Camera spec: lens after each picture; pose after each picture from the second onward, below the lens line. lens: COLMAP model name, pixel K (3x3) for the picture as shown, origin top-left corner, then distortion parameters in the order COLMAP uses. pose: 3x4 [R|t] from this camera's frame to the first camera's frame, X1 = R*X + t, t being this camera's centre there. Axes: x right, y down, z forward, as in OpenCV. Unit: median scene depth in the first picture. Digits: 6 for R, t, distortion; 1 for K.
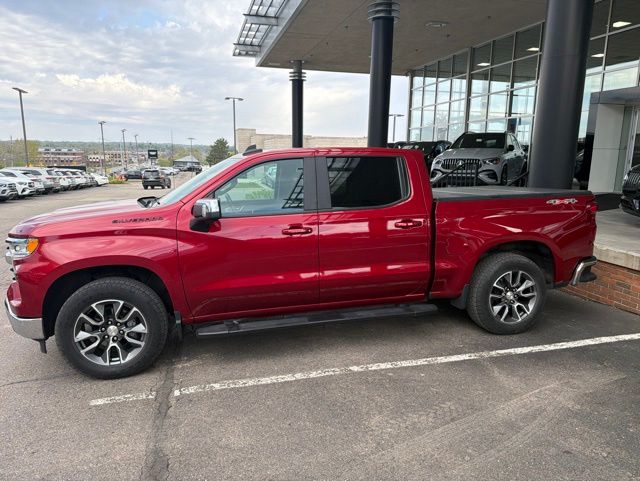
lens RADIAL K [[473.3, 0, 320.0], [0, 473.3, 240.5], [0, 0, 1]] dist [0.008002, -0.010880]
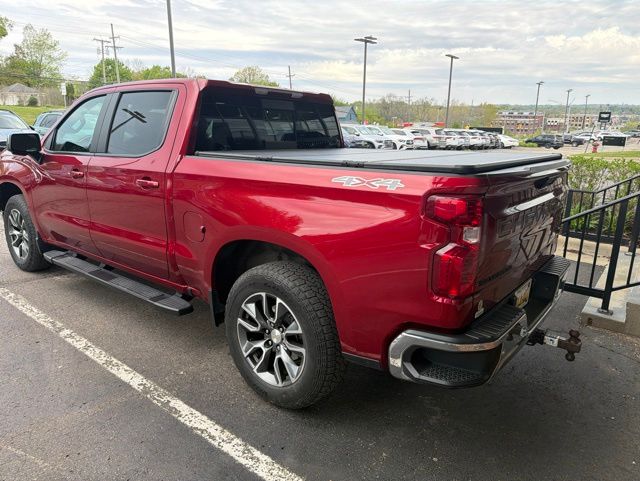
lens RADIAL K [[473.3, 0, 320.0], [0, 473.3, 240.5], [0, 0, 1]] dist [0.008002, -0.010880]
pose [[0.573577, 0.205169, -0.793042, 0.085552], [-0.149141, 0.978100, 0.145178, -0.008451], [0.805461, 0.035004, 0.591615, 0.070977]]
